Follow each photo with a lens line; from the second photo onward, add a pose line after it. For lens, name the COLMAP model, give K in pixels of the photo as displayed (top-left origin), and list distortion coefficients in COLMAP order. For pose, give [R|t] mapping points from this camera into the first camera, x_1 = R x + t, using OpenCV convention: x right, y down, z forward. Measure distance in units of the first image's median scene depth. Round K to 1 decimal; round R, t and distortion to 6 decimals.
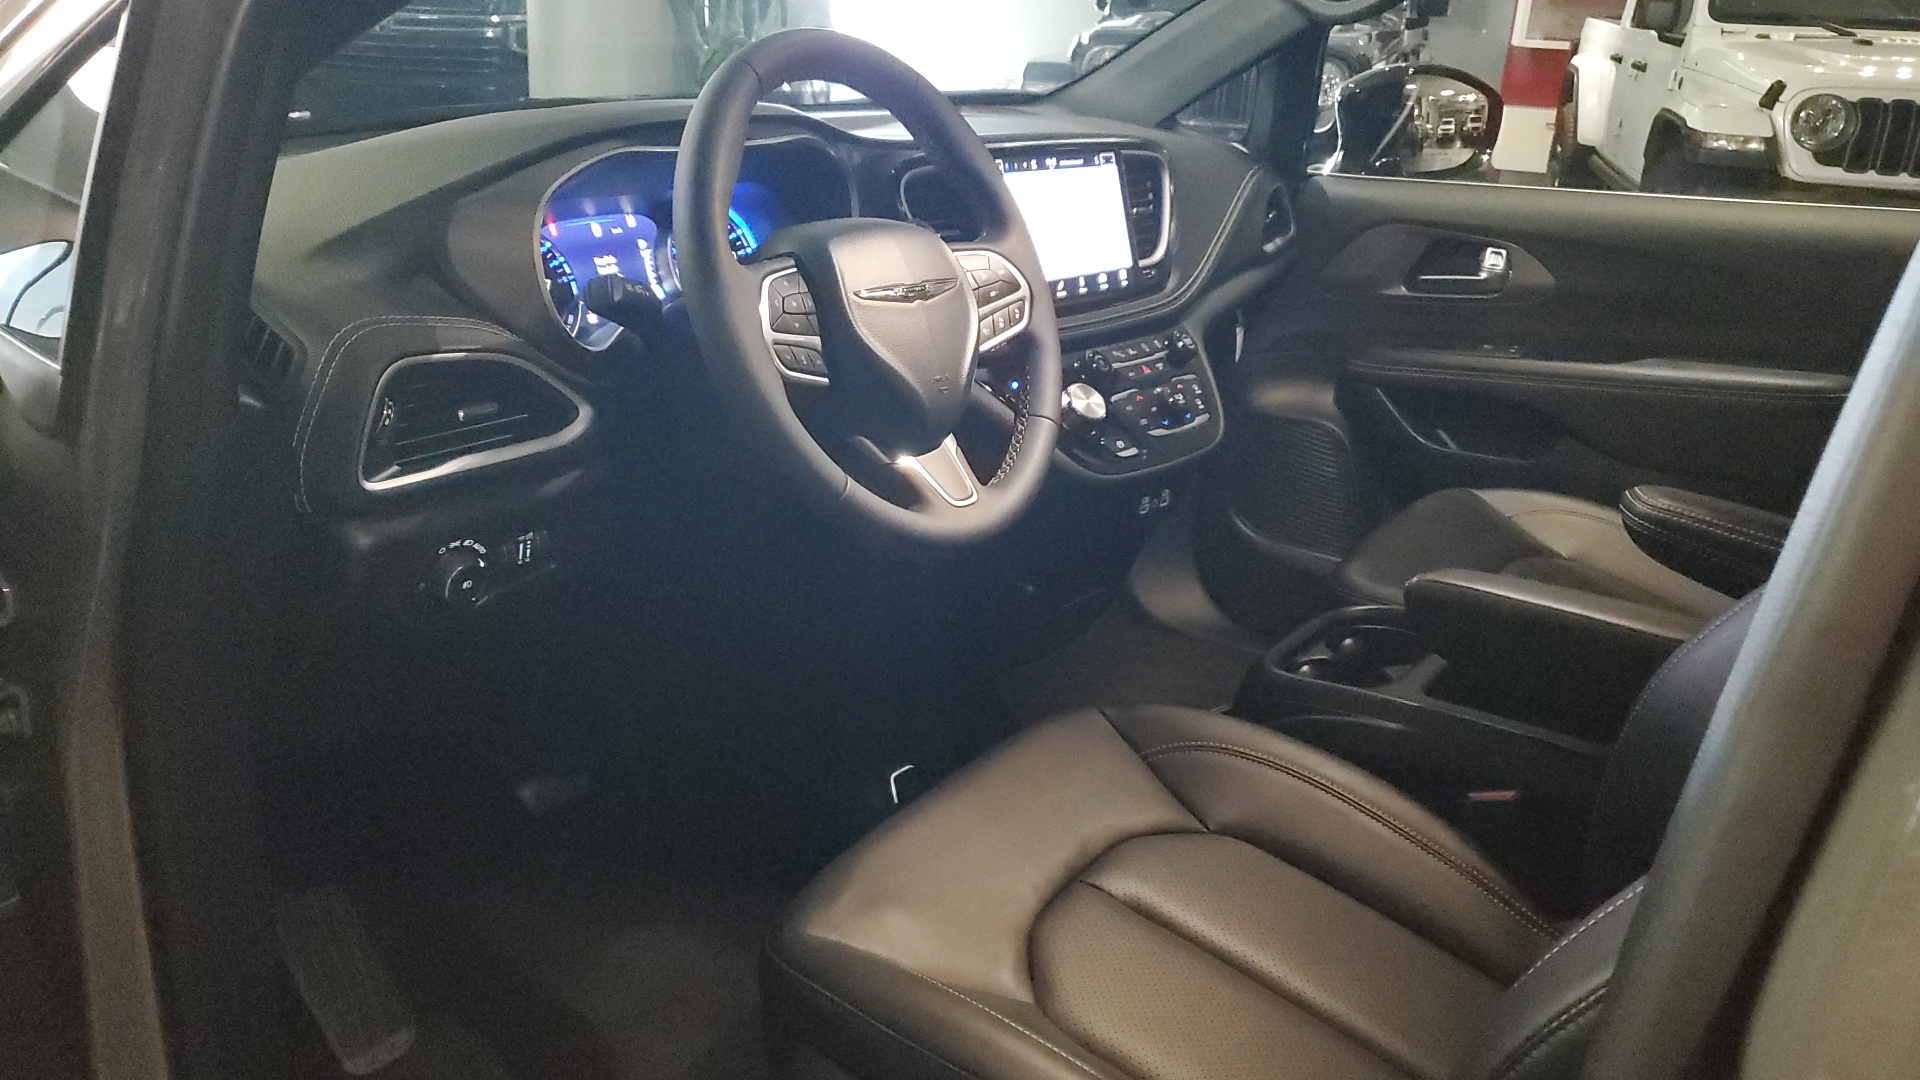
lens RADIAL K [[1515.0, 0, 973.7], [0, 1515.0, 535.6], [0, 0, 1]] dist [0.060253, -0.065325]
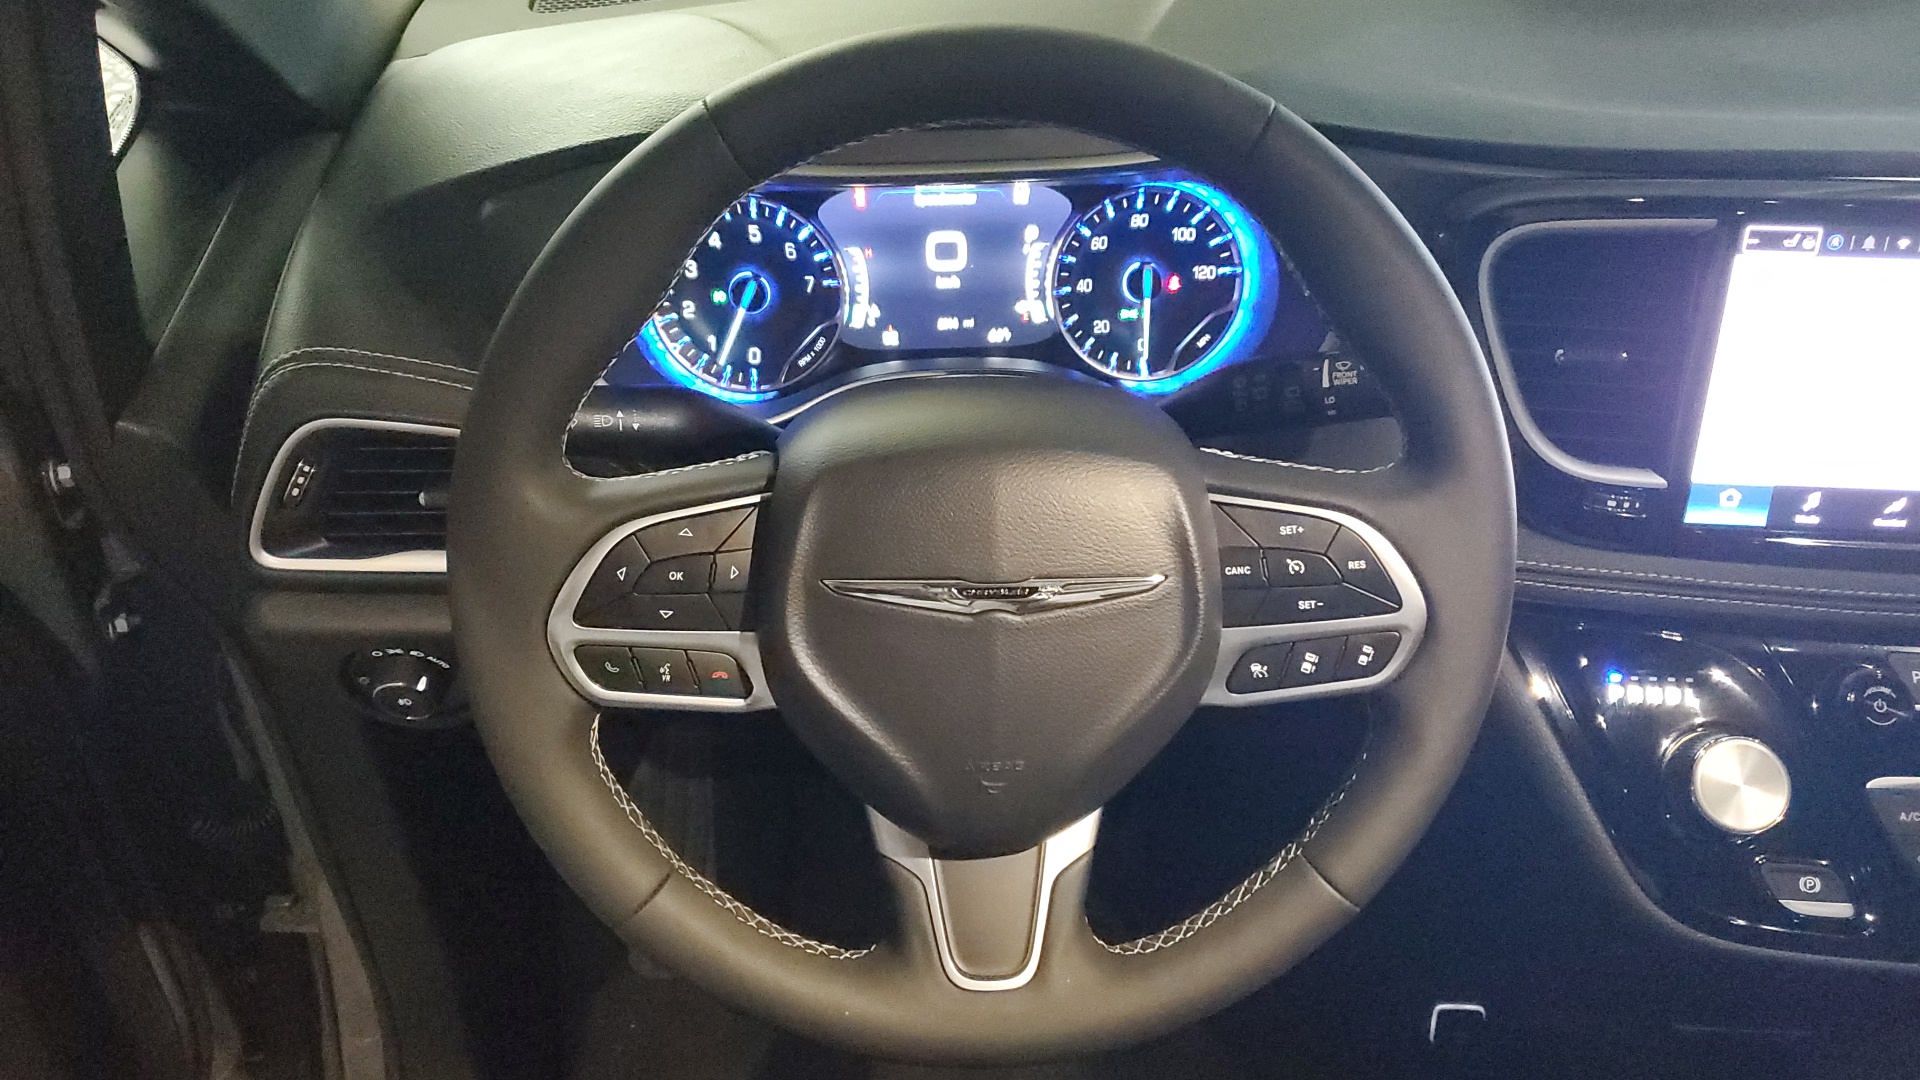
lens RADIAL K [[1515.0, 0, 965.1], [0, 1515.0, 509.5], [0, 0, 1]] dist [0.060253, -0.065325]
pose [[0.610888, 0.436330, -0.660629, 0.189213], [-0.246400, 0.897766, 0.365106, -0.258435], [0.752398, -0.060260, 0.655947, 0.469710]]
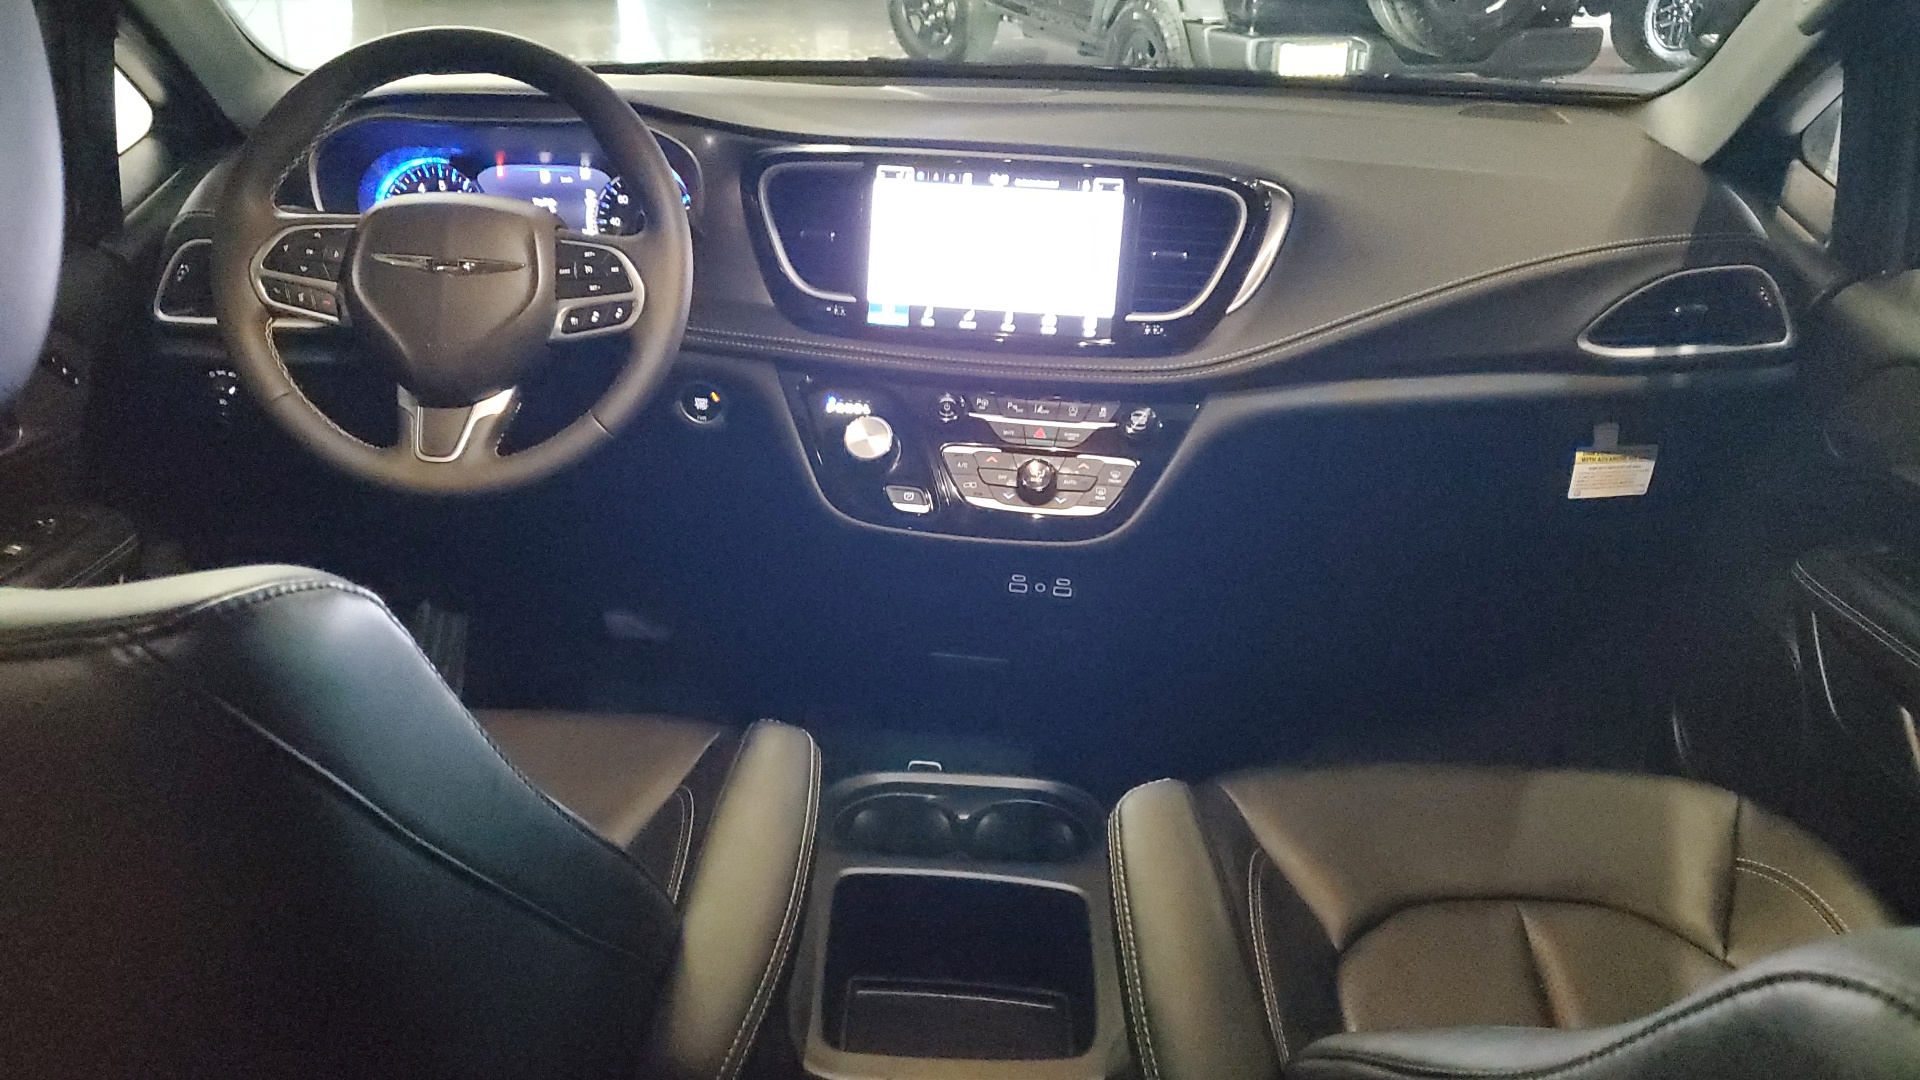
lens RADIAL K [[1515.0, 0, 954.4], [0, 1515.0, 538.6], [0, 0, 1]] dist [0.060253, -0.065325]
pose [[0.534811, 0.326289, -0.779431, 0.780266], [-0.278094, 0.939014, 0.202278, -0.214871], [0.797898, 0.108574, 0.592934, 0.462117]]
